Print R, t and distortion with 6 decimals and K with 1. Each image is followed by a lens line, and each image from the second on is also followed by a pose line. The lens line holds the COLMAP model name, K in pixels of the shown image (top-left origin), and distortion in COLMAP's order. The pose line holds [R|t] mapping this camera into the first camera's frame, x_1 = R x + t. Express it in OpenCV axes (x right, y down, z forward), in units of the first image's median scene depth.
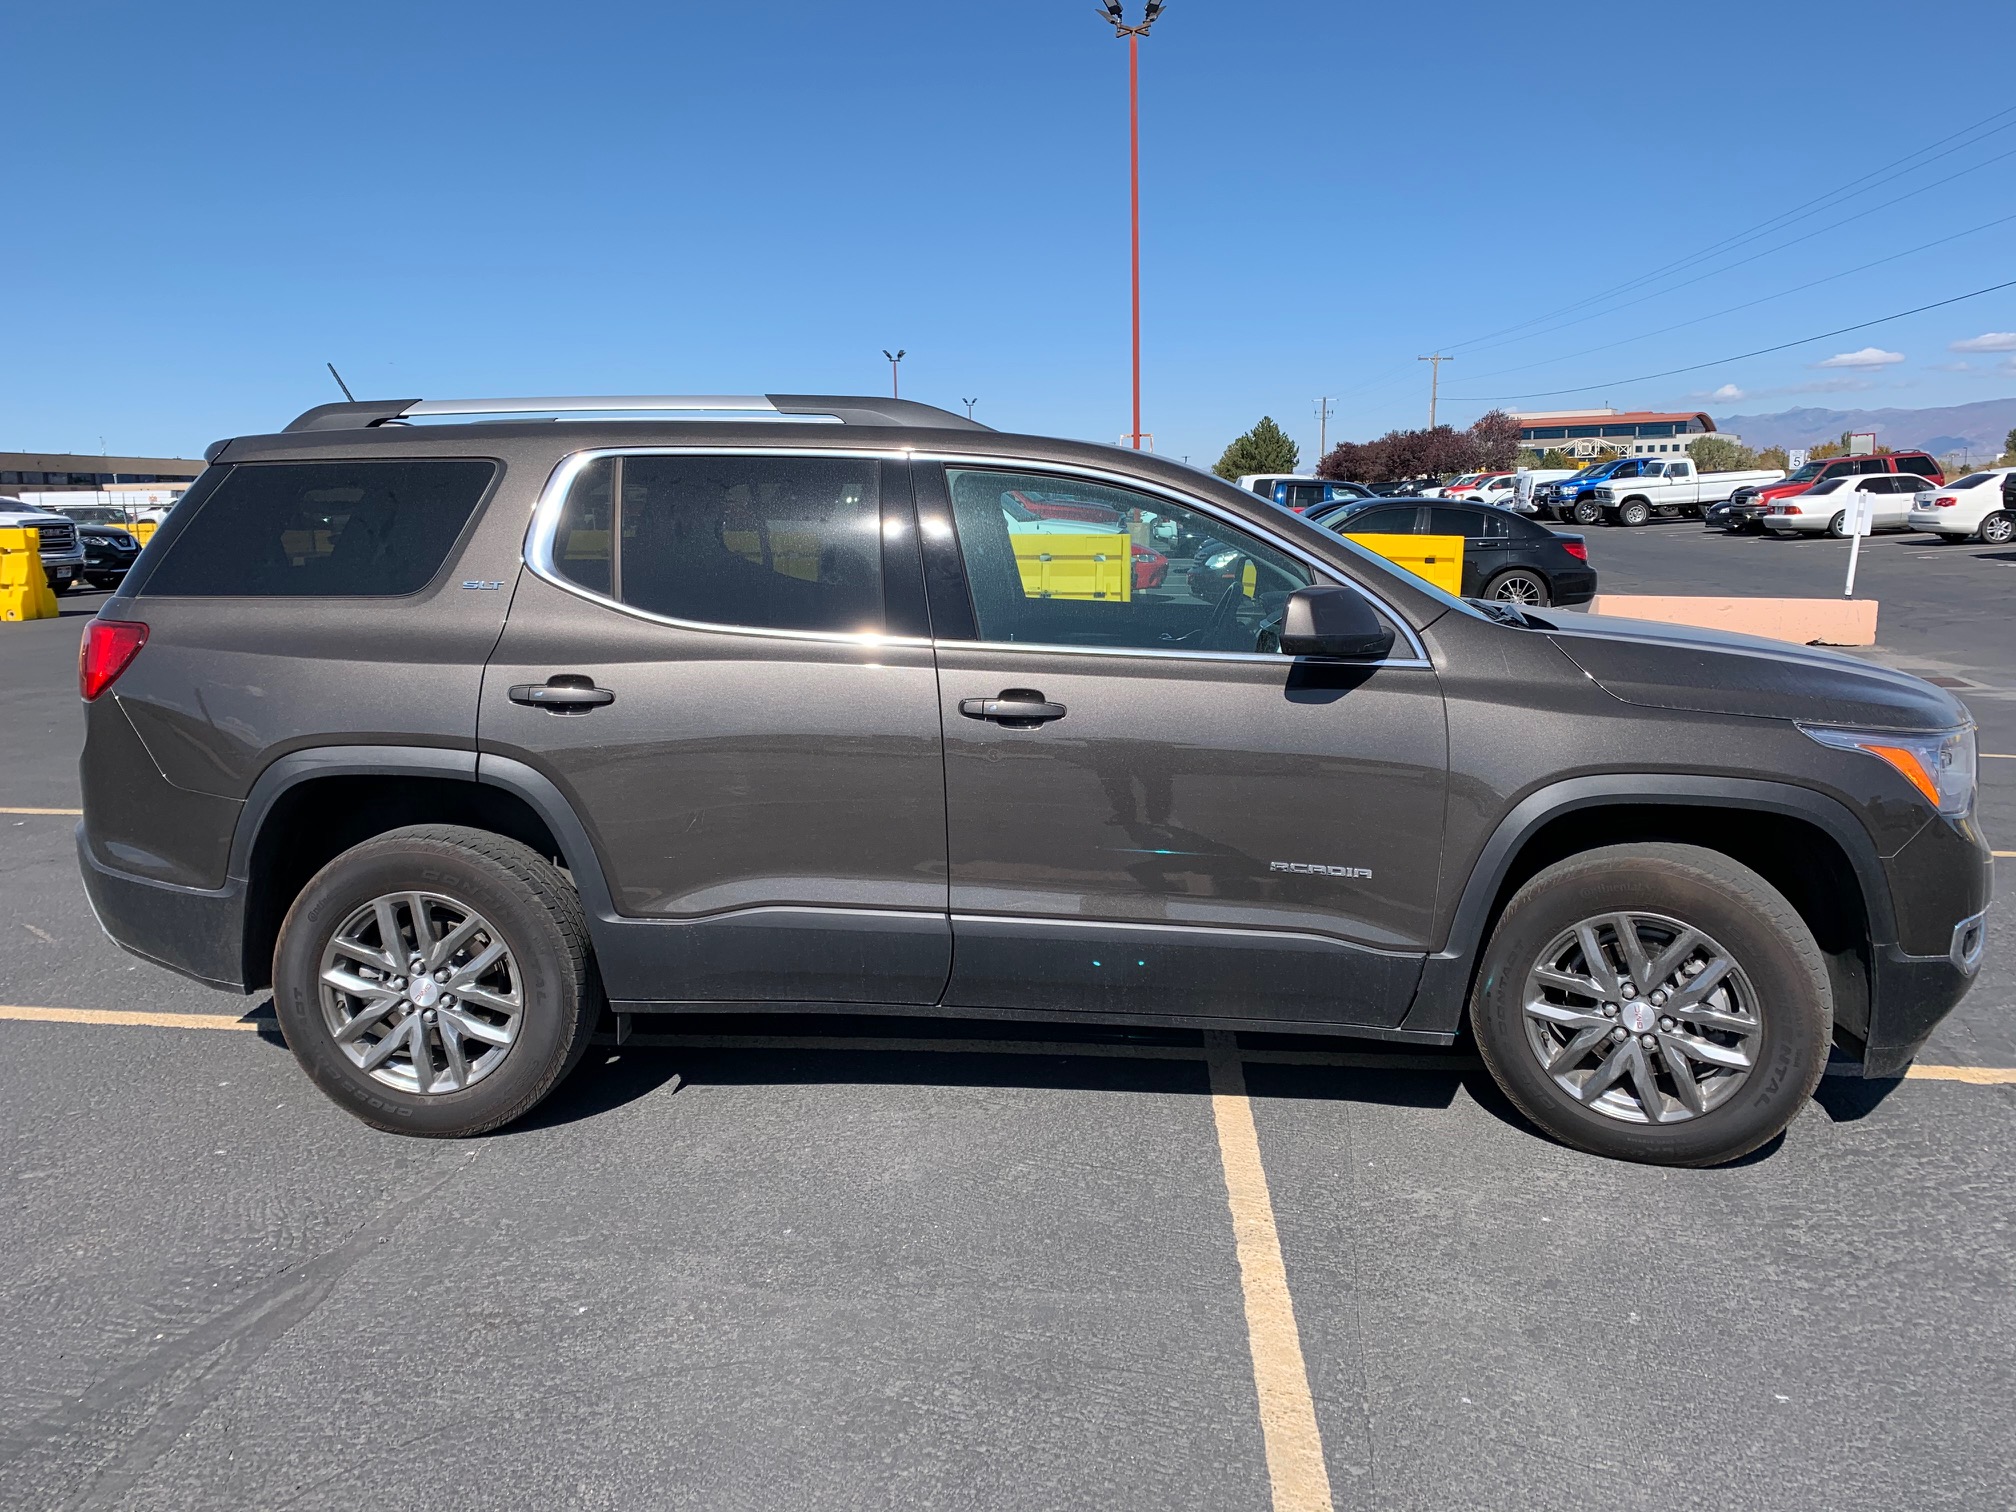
lens RADIAL K [[1555.6, 0, 1001.1], [0, 1555.6, 760.5], [0, 0, 1]] dist [0.008763, 0.000214]
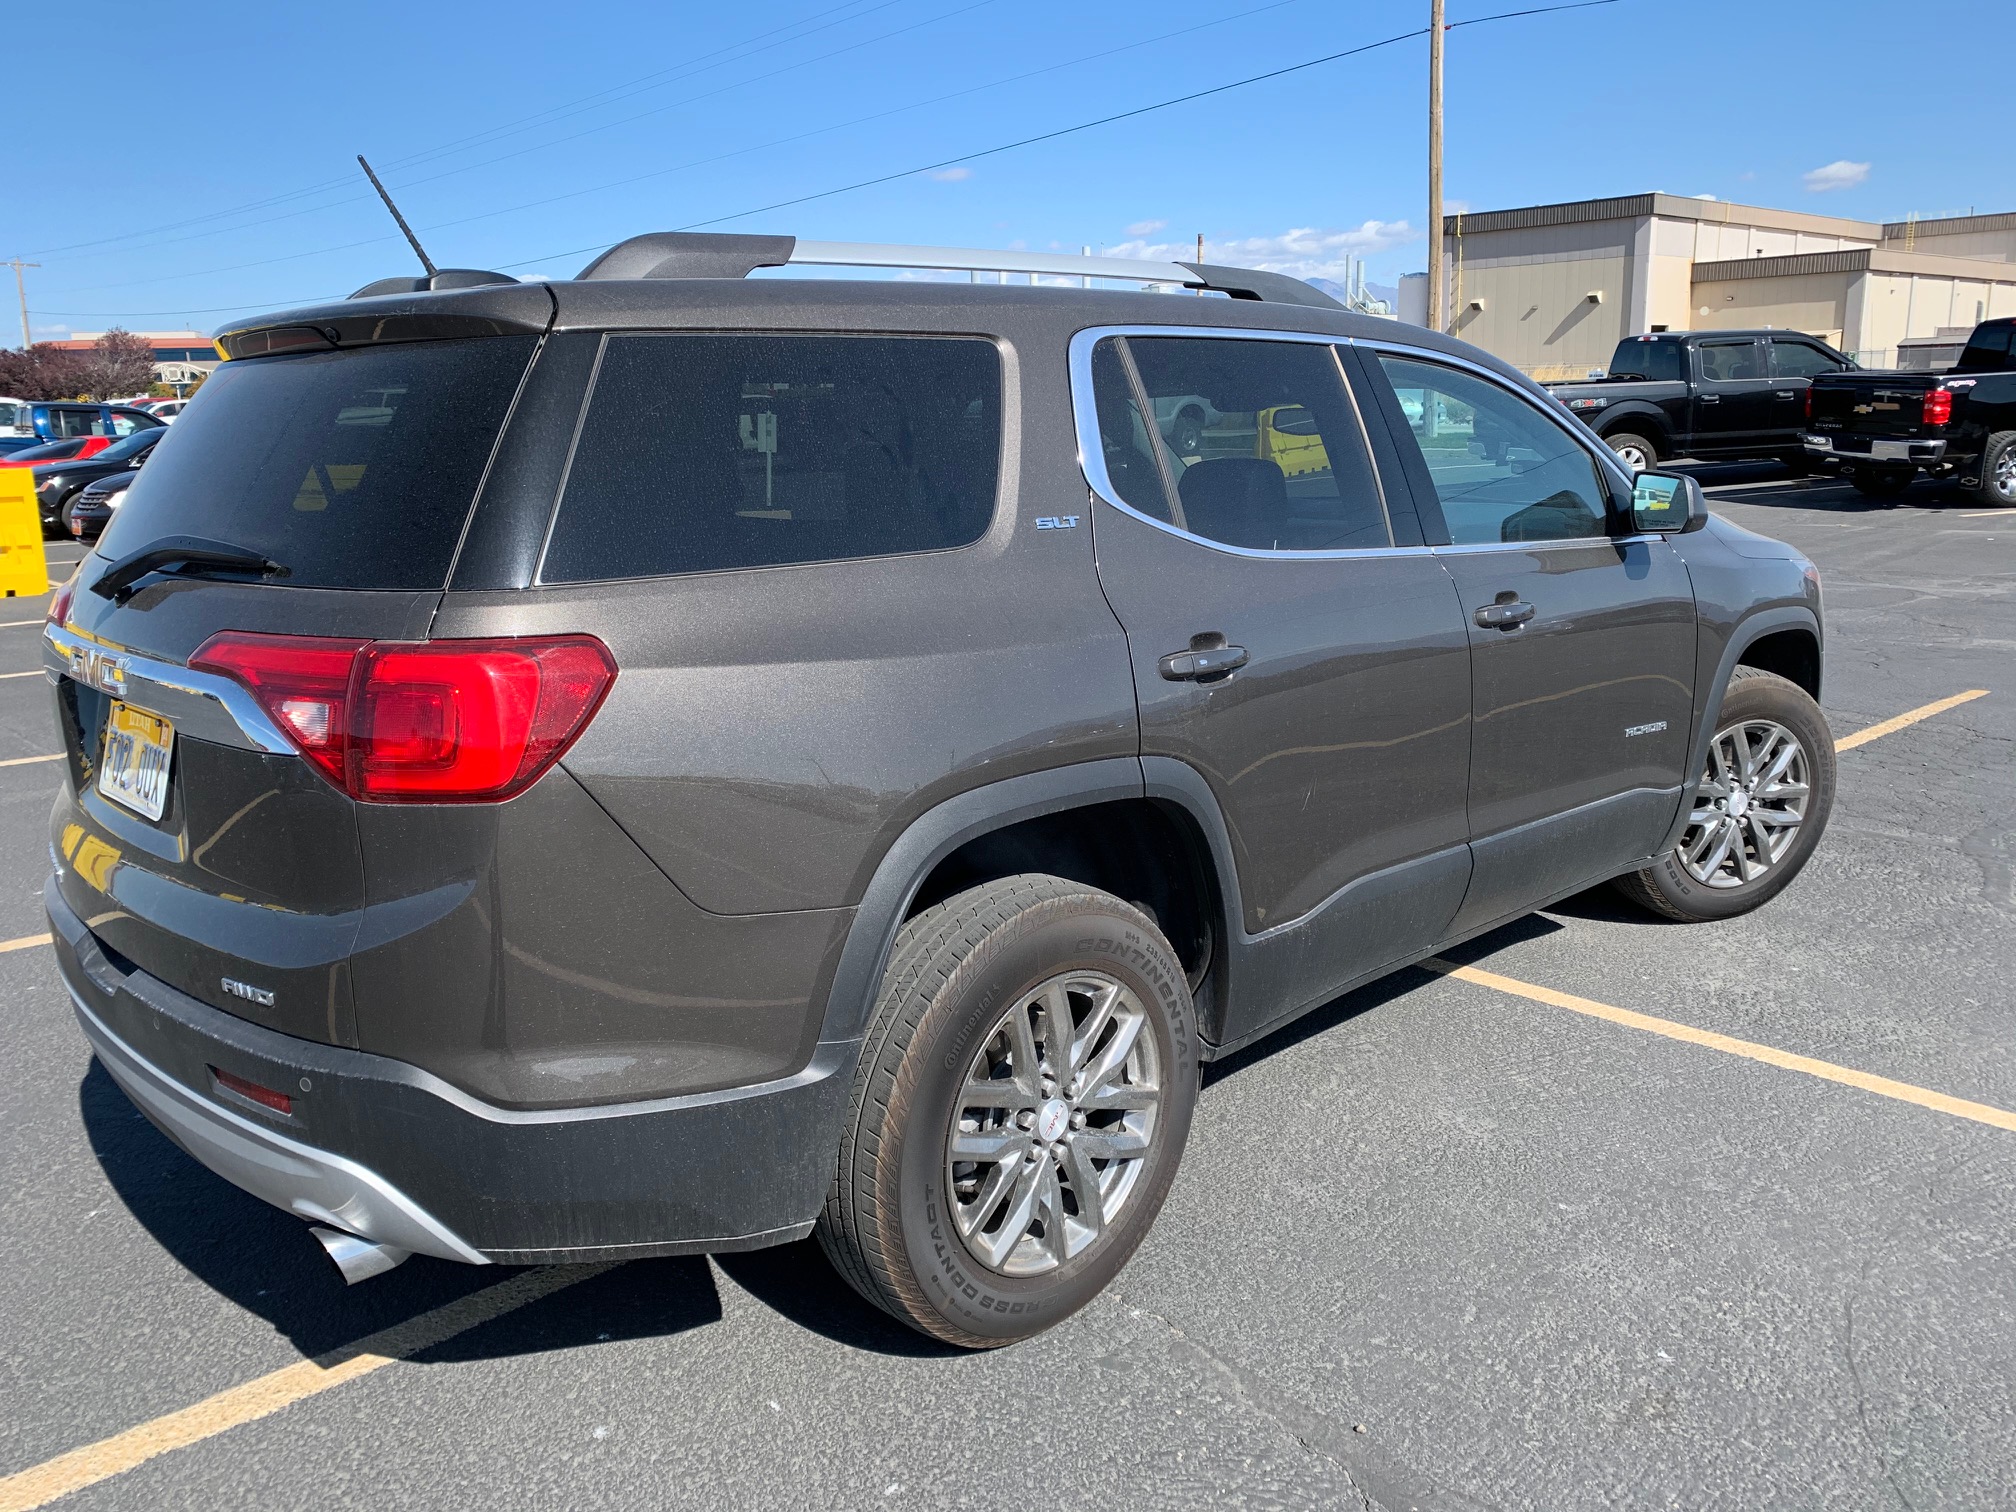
lens RADIAL K [[1555.6, 0, 1003.8], [0, 1555.6, 749.2], [0, 0, 1]] dist [0.008763, 0.000214]
pose [[0.658615, -0.165196, 0.734123, -0.867407], [0.137626, 0.985593, 0.098313, -0.083399], [-0.739788, 0.036284, 0.671861, 0.555774]]
